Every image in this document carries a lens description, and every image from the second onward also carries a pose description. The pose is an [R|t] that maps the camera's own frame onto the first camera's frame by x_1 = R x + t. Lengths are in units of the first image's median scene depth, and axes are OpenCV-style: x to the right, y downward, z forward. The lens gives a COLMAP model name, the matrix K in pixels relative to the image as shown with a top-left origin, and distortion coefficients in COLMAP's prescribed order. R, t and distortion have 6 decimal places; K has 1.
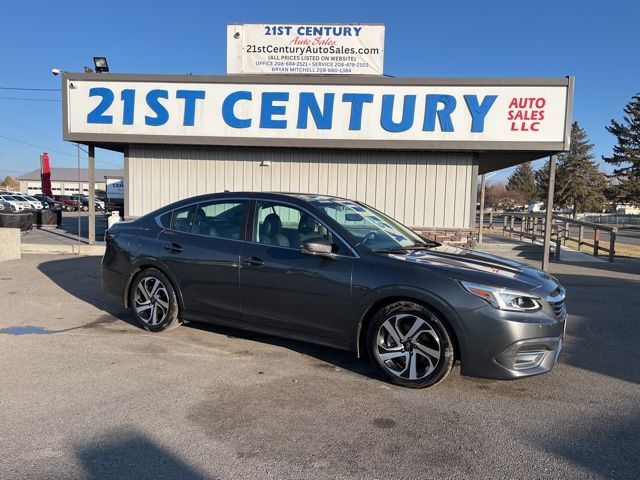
lens RADIAL K [[483.6, 0, 316.0], [0, 483.6, 239.5], [0, 0, 1]] dist [0.065300, -0.085709]
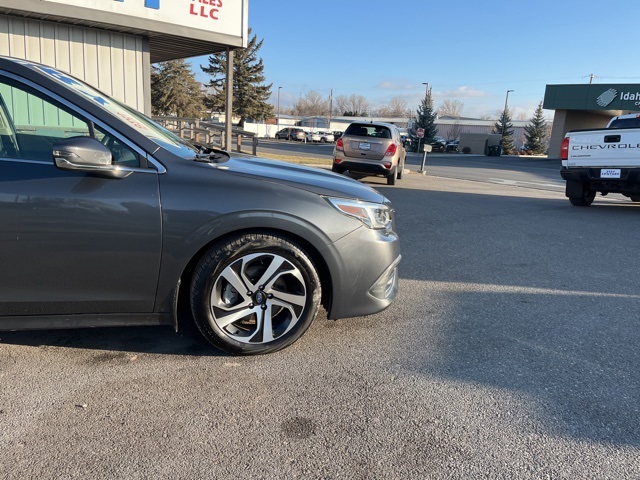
lens RADIAL K [[483.6, 0, 316.0], [0, 483.6, 239.5], [0, 0, 1]] dist [0.065300, -0.085709]
pose [[0.716114, -0.142343, 0.683315, -0.084591], [0.012074, 0.981364, 0.191777, 0.003402], [-0.697879, -0.129084, 0.704488, 0.191971]]
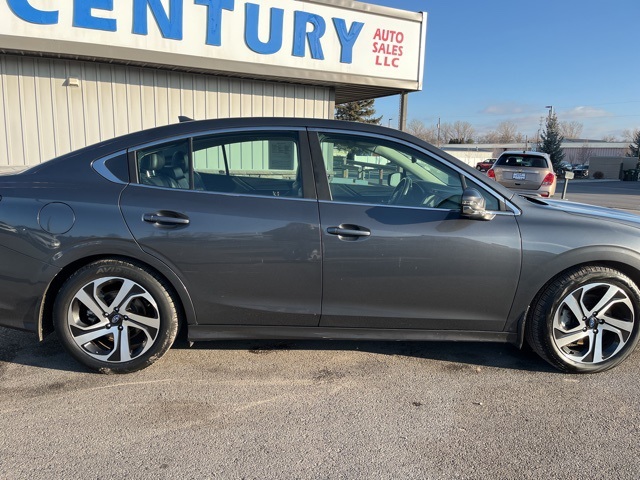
lens RADIAL K [[485.0, 0, 314.1], [0, 485.0, 243.6], [0, 0, 1]] dist [0.067011, -0.081111]
pose [[0.842646, -0.105898, 0.527951, -0.237494], [0.040531, 0.990163, 0.133920, -0.011764], [-0.536940, -0.091448, 0.838650, 0.239998]]
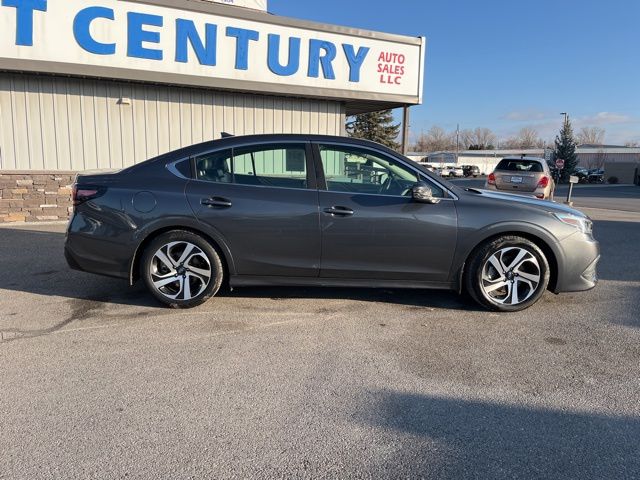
lens RADIAL K [[484.7, 0, 322.1], [0, 484.7, 238.0], [0, 0, 1]] dist [0.064553, -0.079474]
pose [[0.856320, -0.093021, 0.508000, -0.299211], [0.043178, 0.993097, 0.109063, -0.002609], [-0.514638, -0.071459, 0.854425, 0.110558]]
